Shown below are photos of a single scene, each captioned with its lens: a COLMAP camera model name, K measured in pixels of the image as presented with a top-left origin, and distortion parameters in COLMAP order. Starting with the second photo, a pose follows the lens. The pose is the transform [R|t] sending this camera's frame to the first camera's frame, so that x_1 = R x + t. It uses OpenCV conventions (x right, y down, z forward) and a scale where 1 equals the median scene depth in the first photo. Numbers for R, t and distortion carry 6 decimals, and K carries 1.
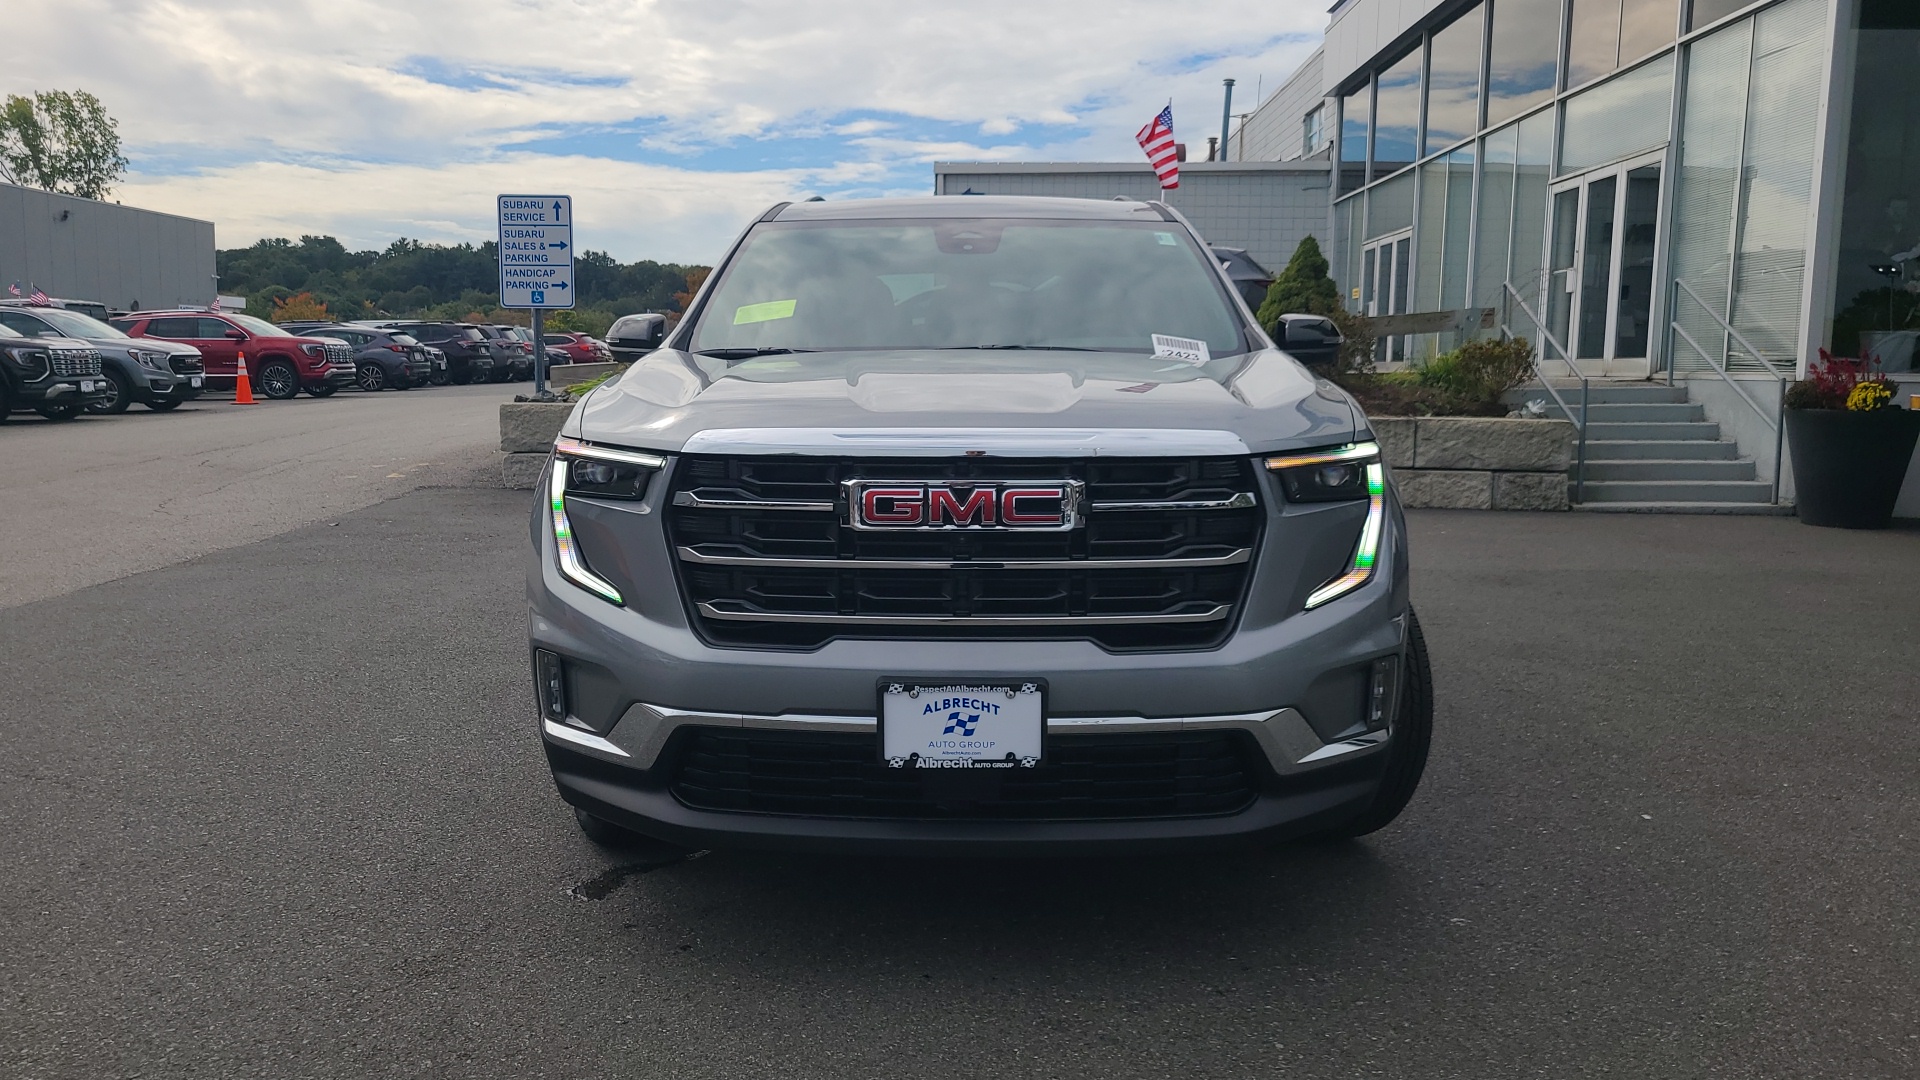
lens RADIAL K [[1427.3, 0, 931.2], [0, 1427.3, 540.4], [0, 0, 1]] dist [0.059917, -0.047805]
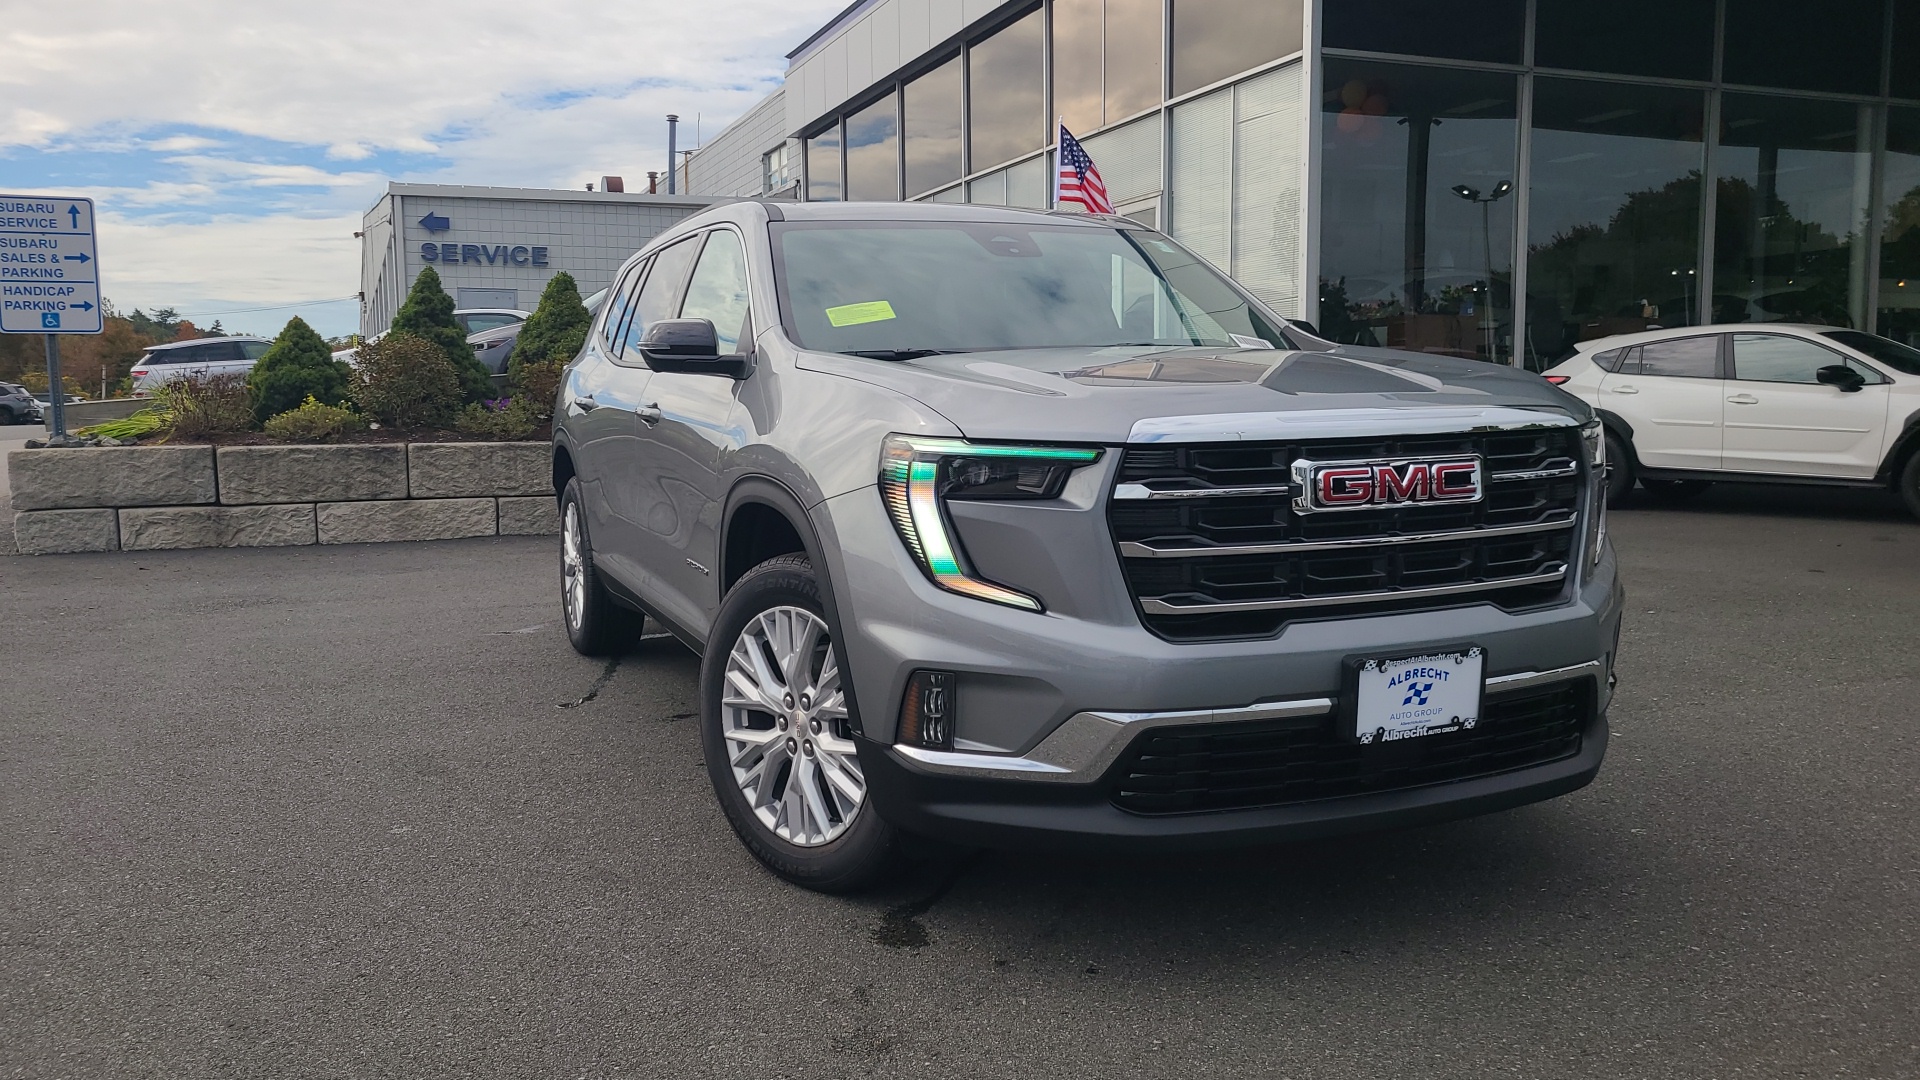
lens RADIAL K [[1427.3, 0, 931.2], [0, 1427.3, 540.4], [0, 0, 1]] dist [0.059917, -0.047805]
pose [[0.912233, -0.062256, 0.404914, -0.679820], [0.072328, 0.997335, -0.009607, 0.002897], [-0.403236, 0.038050, 0.914305, 0.182746]]
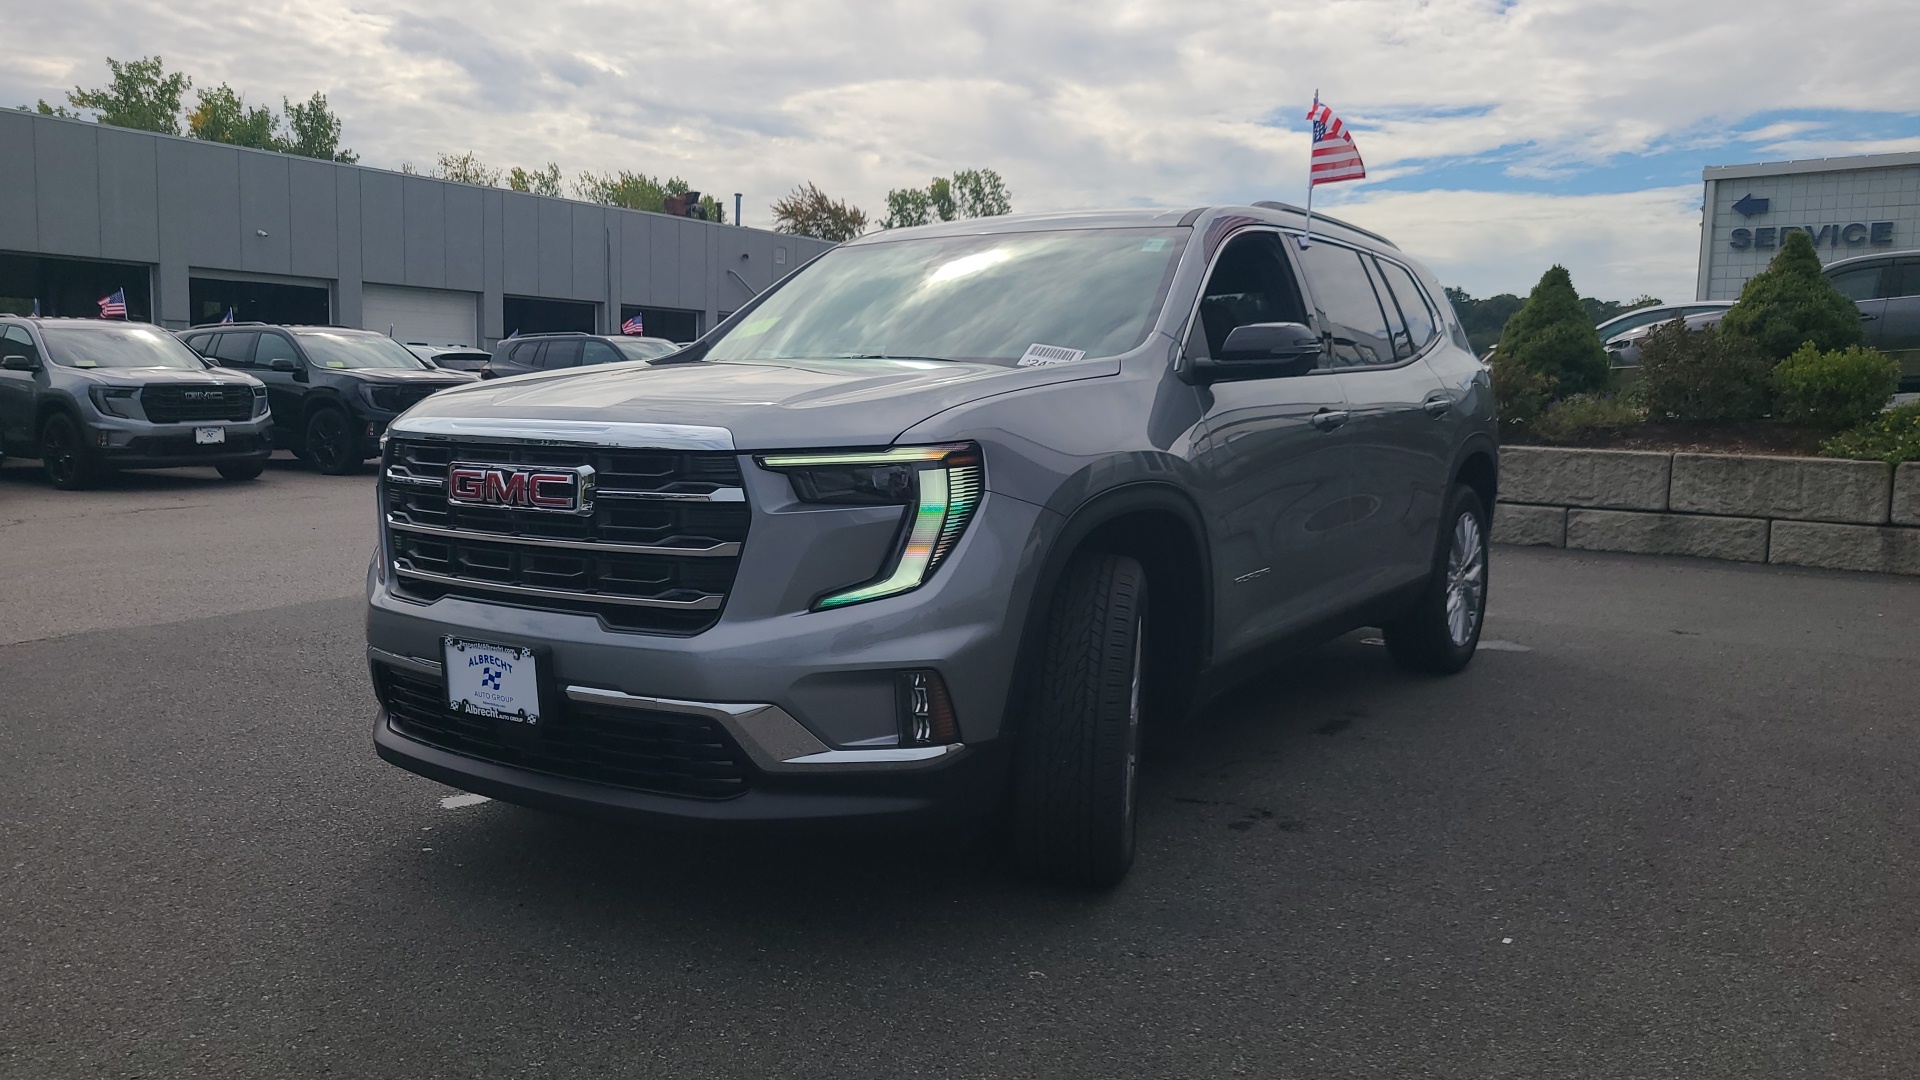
lens RADIAL K [[1427.0, 0, 938.1], [0, 1427.0, 542.6], [0, 0, 1]] dist [0.061551, -0.048039]
pose [[0.844799, 0.061610, -0.531525, 0.880145], [-0.074675, 0.997203, -0.003100, -0.001910], [0.529847, 0.042310, 0.847037, 0.208274]]
